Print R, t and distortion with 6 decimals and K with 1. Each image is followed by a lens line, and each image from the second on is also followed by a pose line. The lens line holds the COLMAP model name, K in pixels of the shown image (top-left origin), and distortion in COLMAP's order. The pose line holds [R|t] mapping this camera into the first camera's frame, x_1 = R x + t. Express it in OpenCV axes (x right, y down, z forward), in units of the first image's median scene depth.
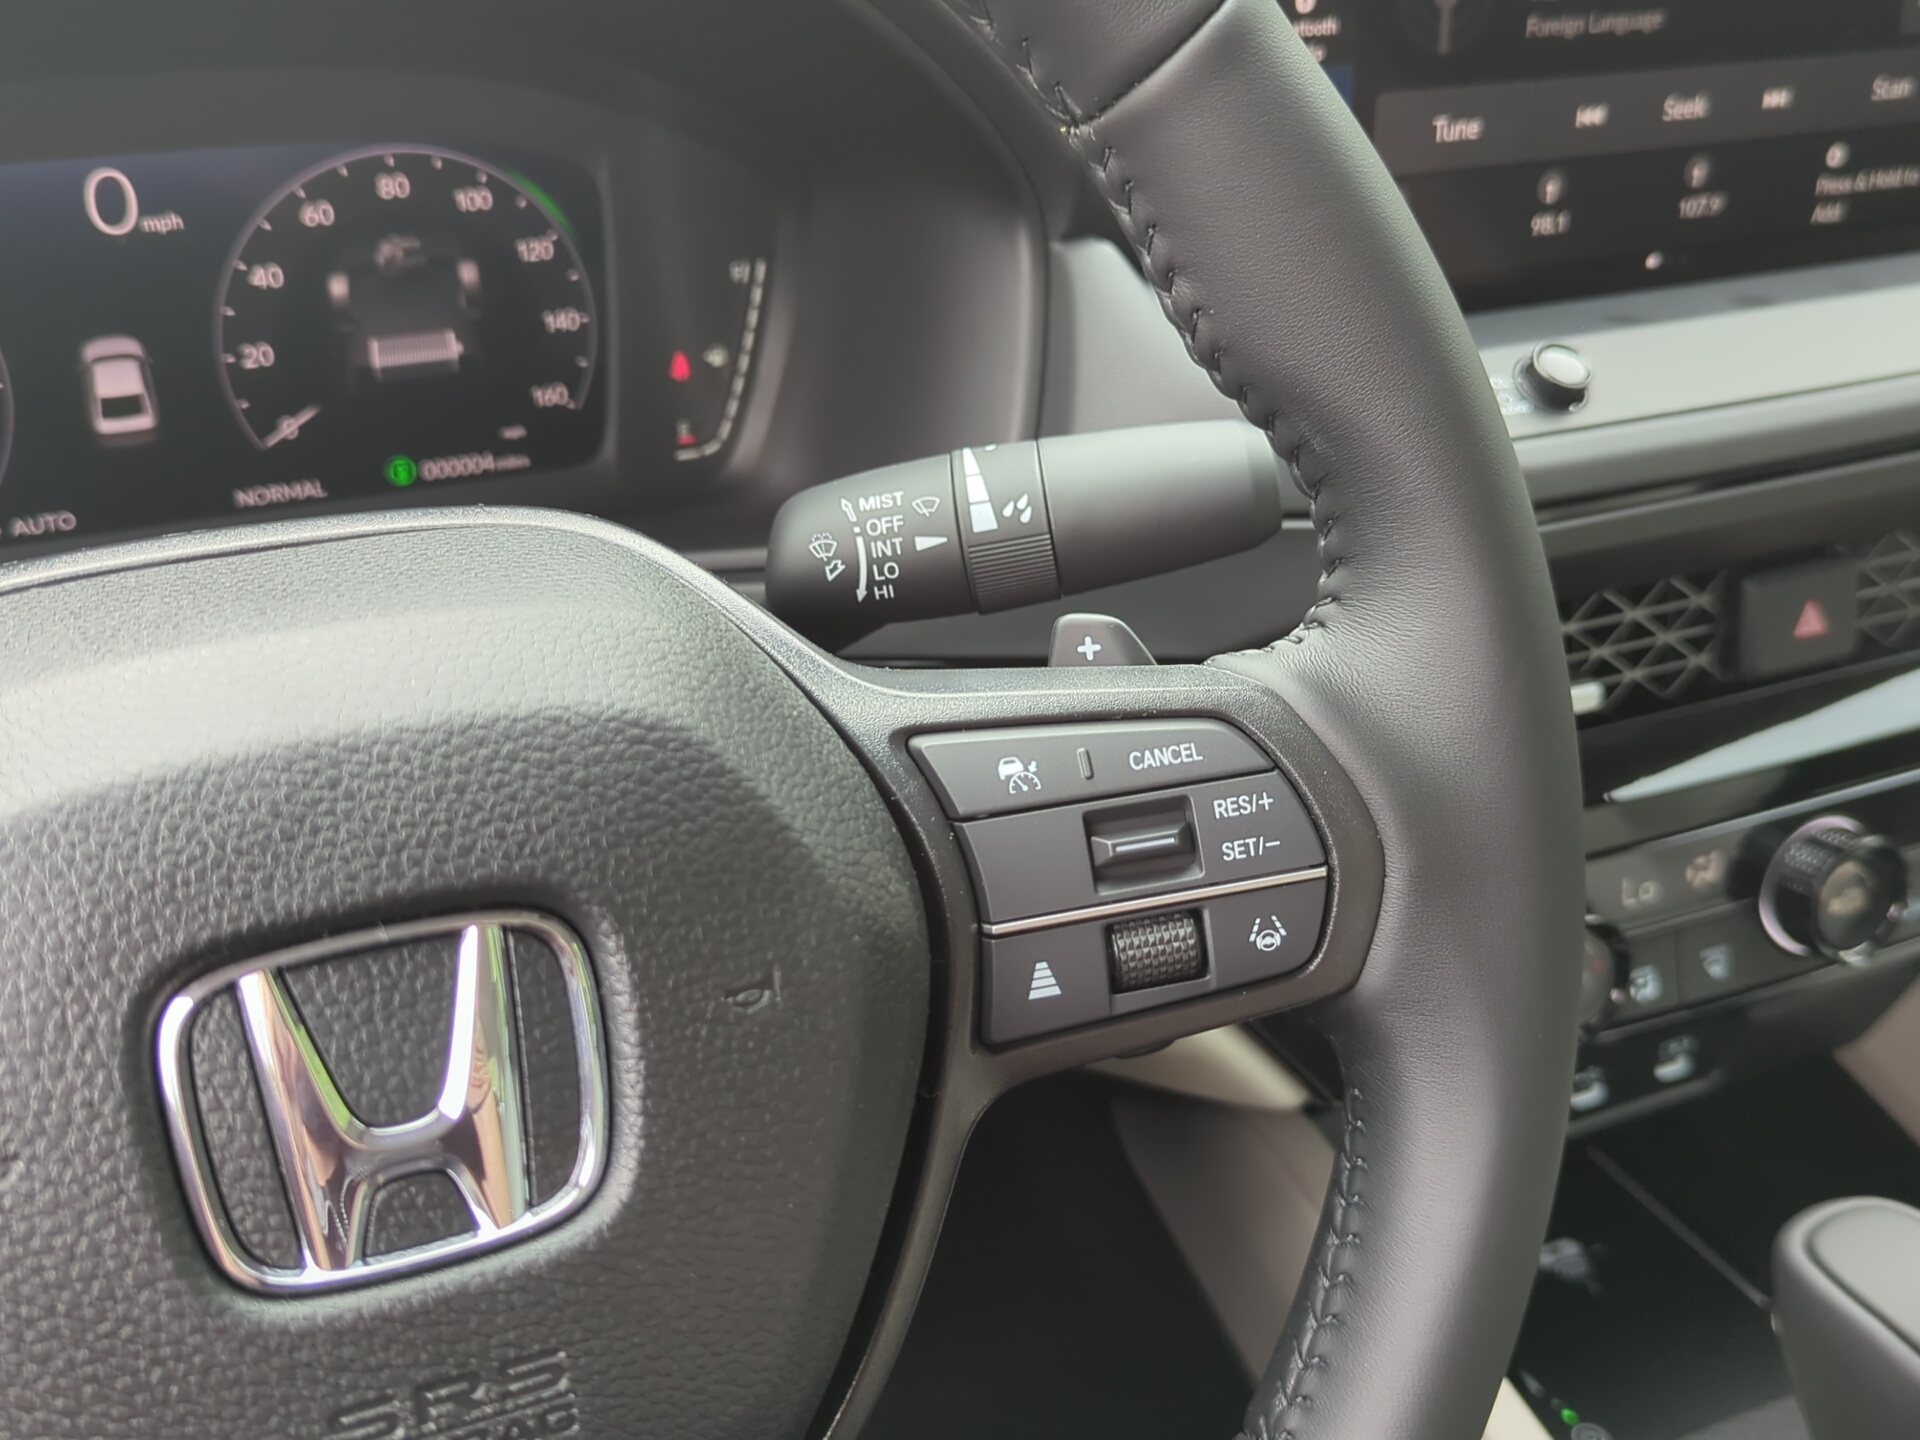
lens RADIAL K [[2137.9, 0, 981.7], [0, 2137.9, 683.2], [0, 0, 1]] dist [0.063475, -0.184711]
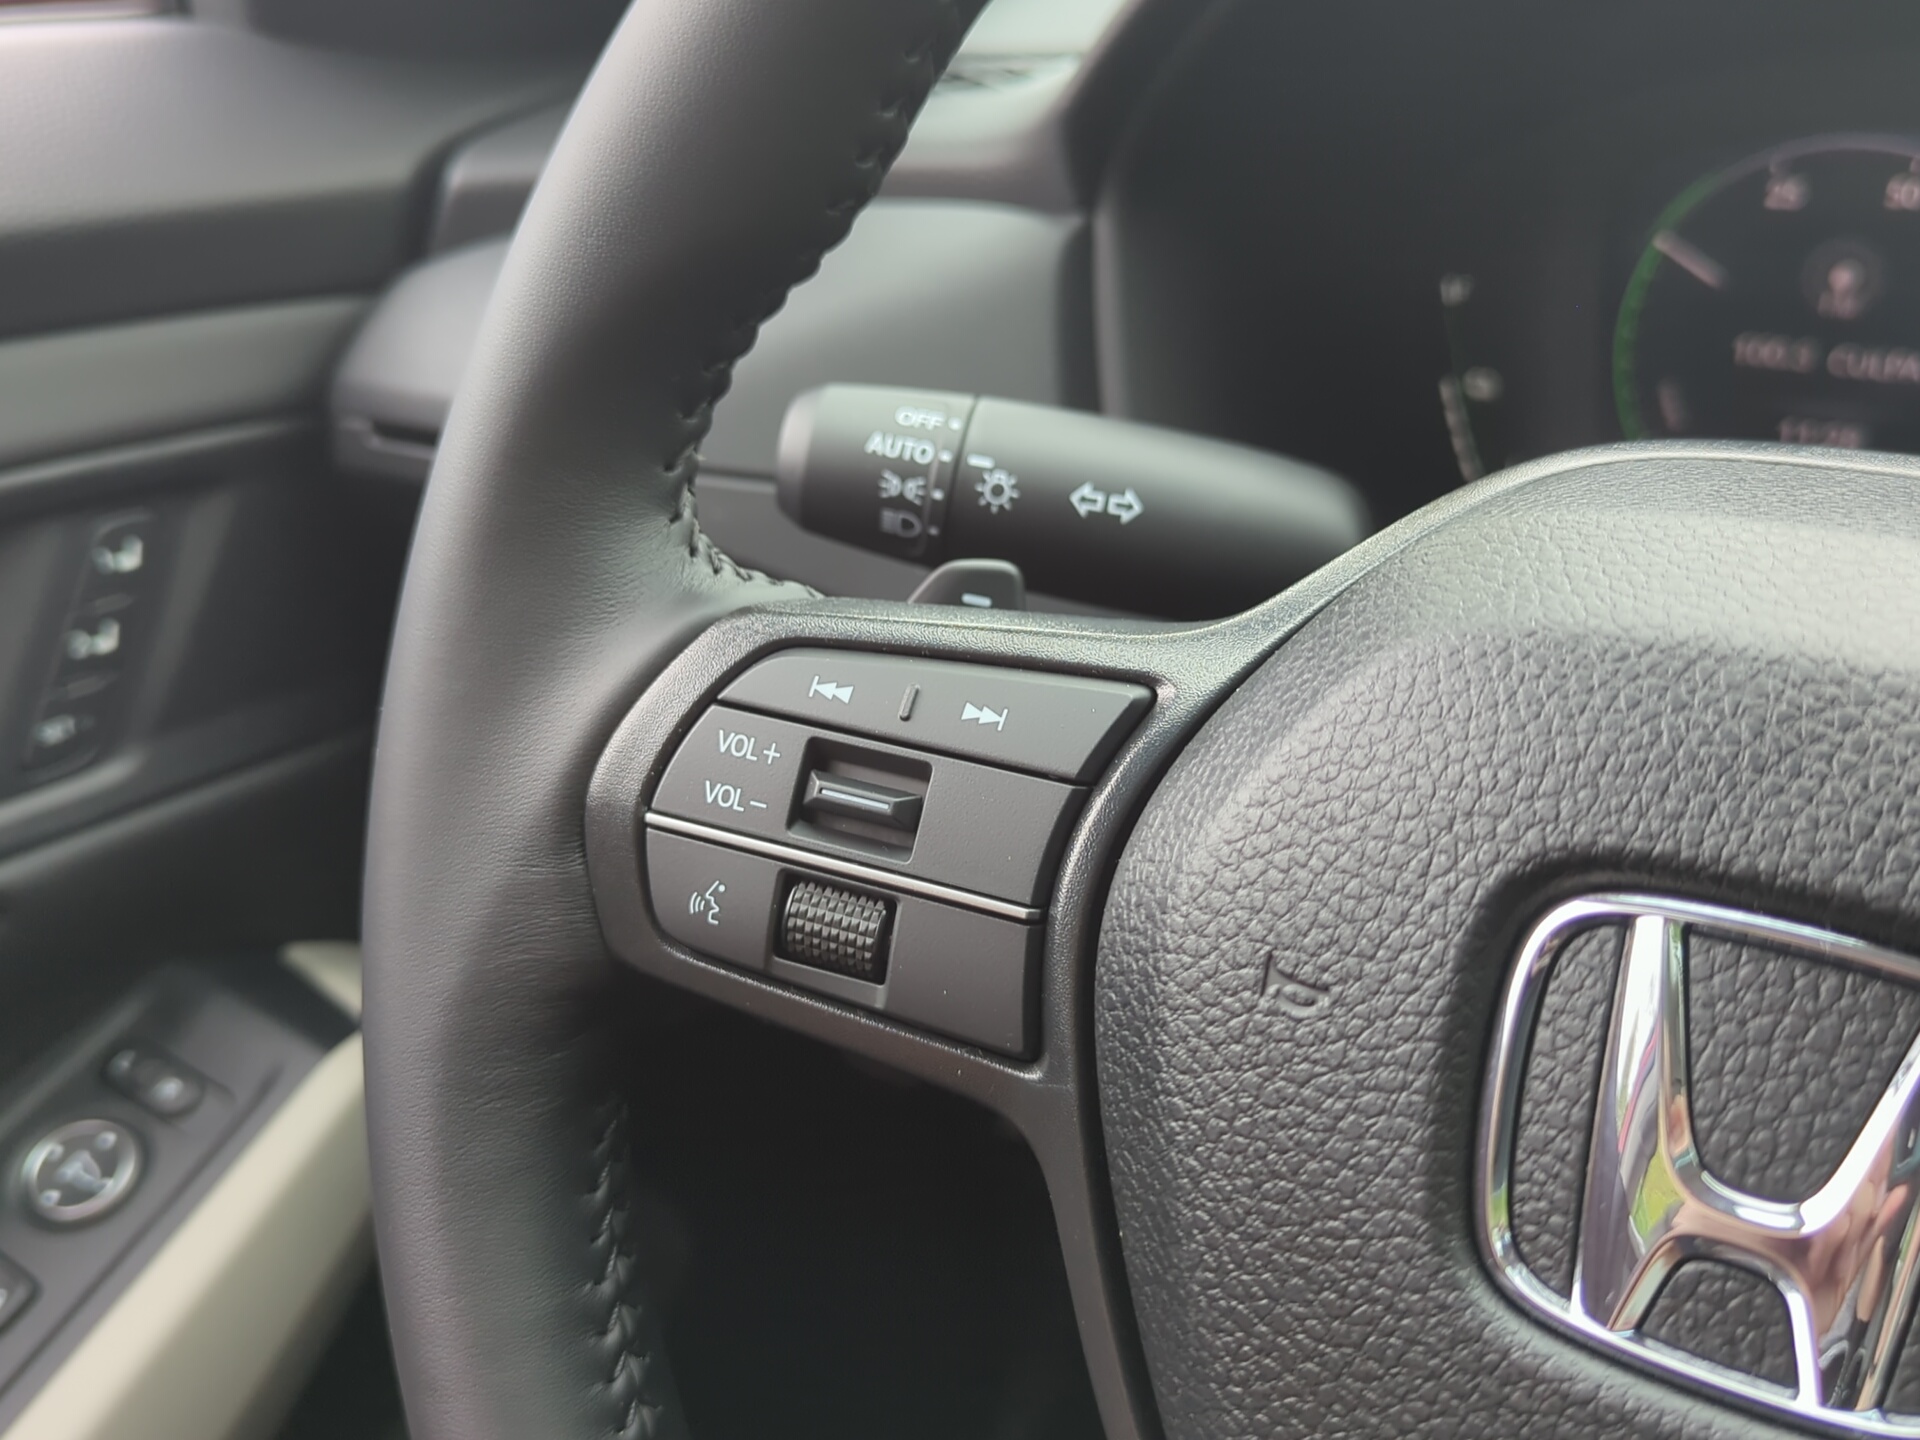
lens RADIAL K [[2137.9, 0, 981.7], [0, 2137.9, 683.2], [0, 0, 1]] dist [0.063475, -0.184711]
pose [[0.515886, 0.293327, -0.804873, 0.061889], [-0.343430, 0.931561, 0.119374, 0.022760], [0.784804, 0.214834, 0.581317, 0.163639]]
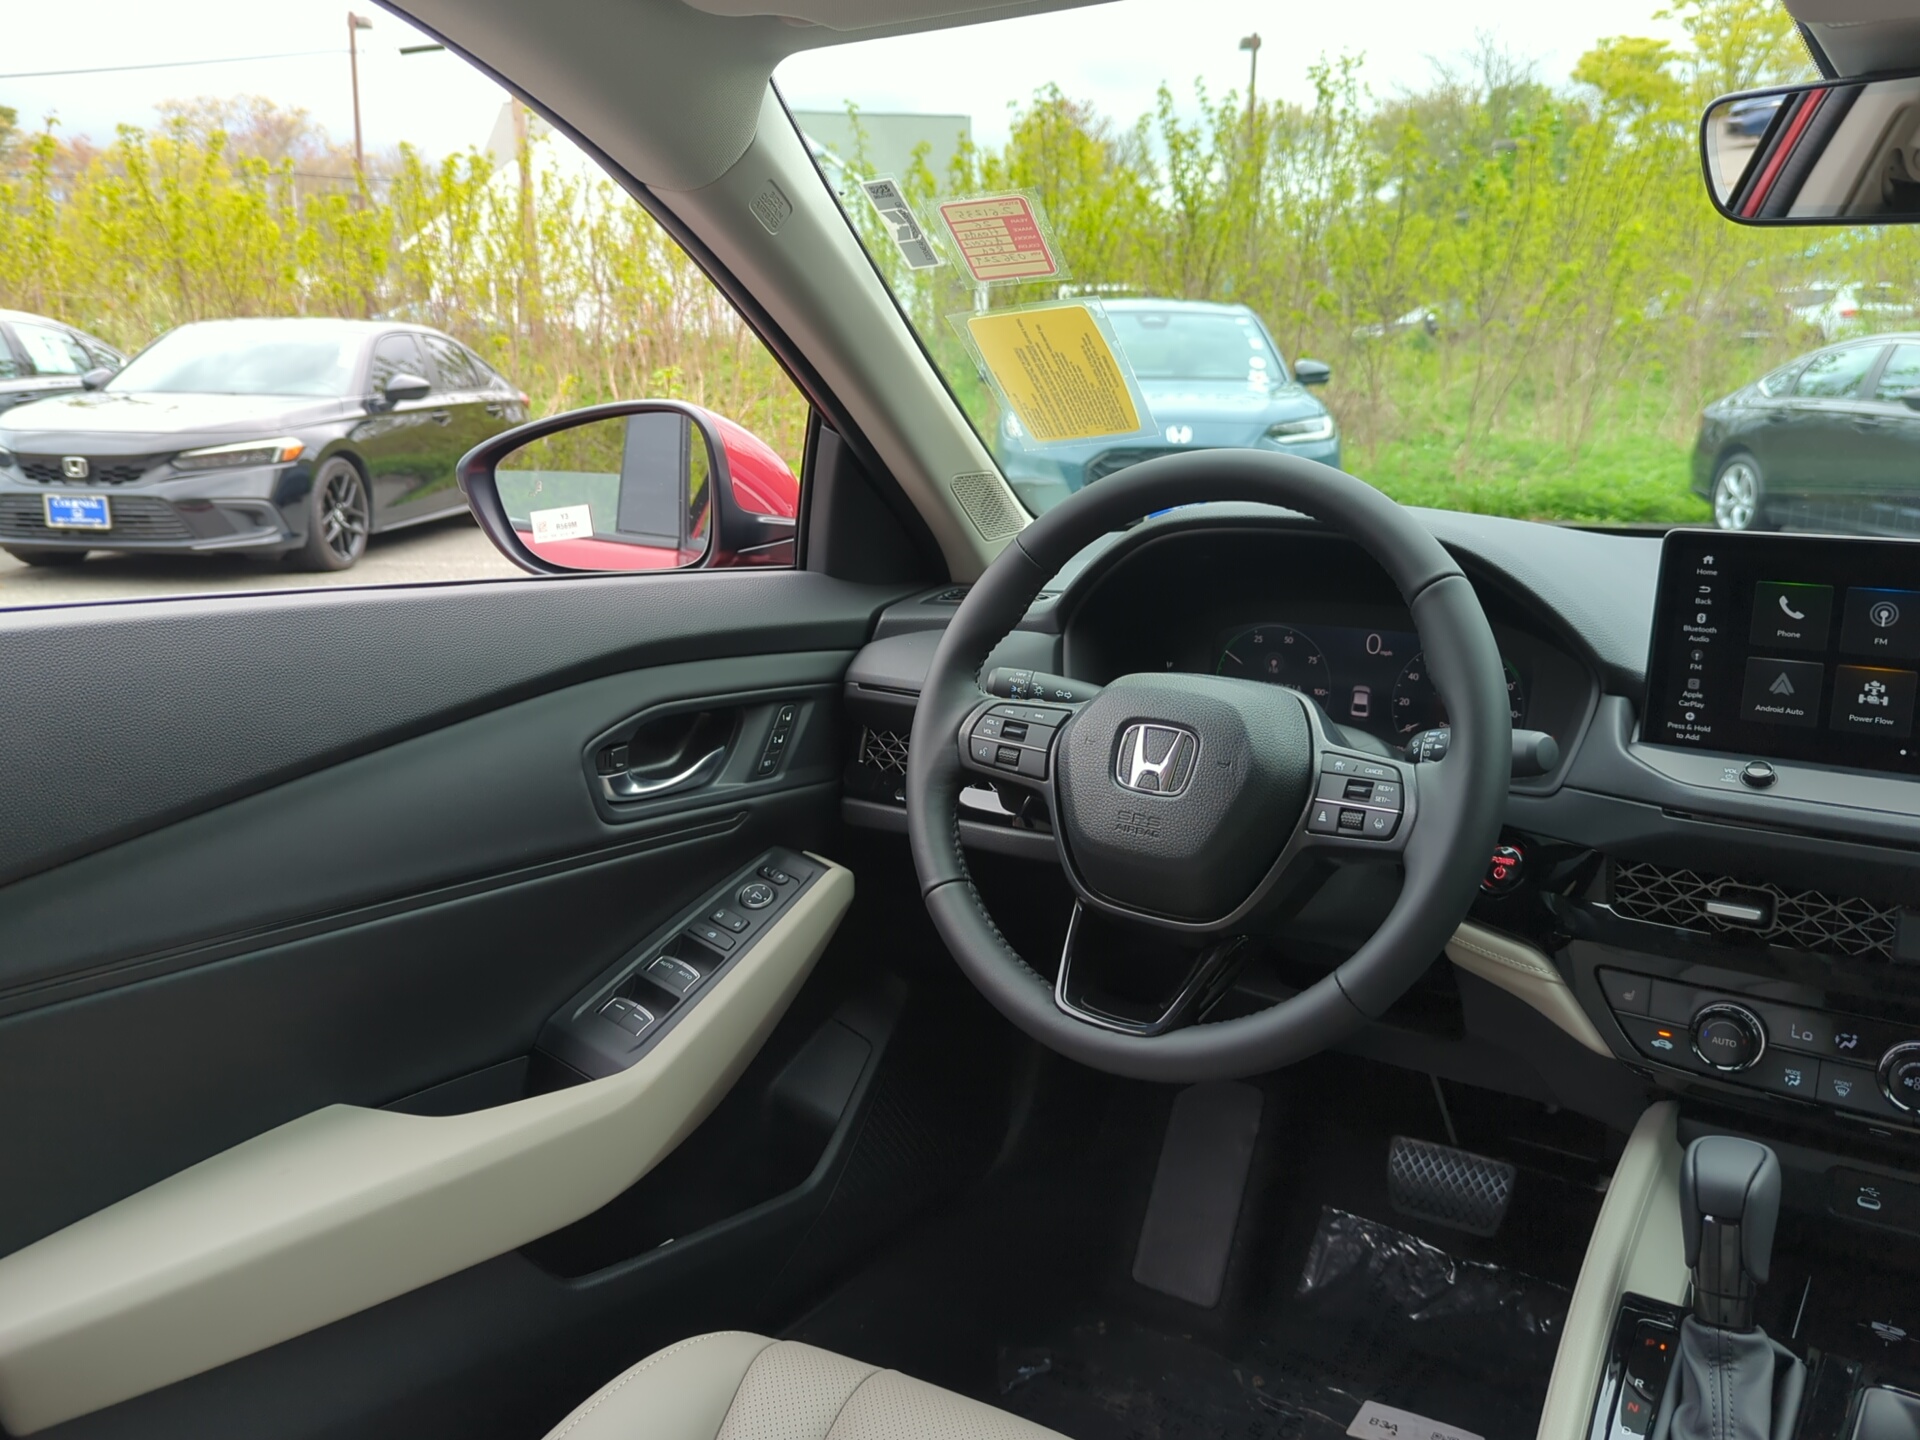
lens RADIAL K [[1551.7, 0, 978.9], [0, 1551.7, 697.5], [0, 0, 1]] dist [0.070341, -0.070830]
pose [[0.506696, 0.149575, -0.849050, 1.235943], [-0.388398, 0.918835, -0.069919, 0.229276], [0.769679, 0.365198, 0.523665, -0.605241]]
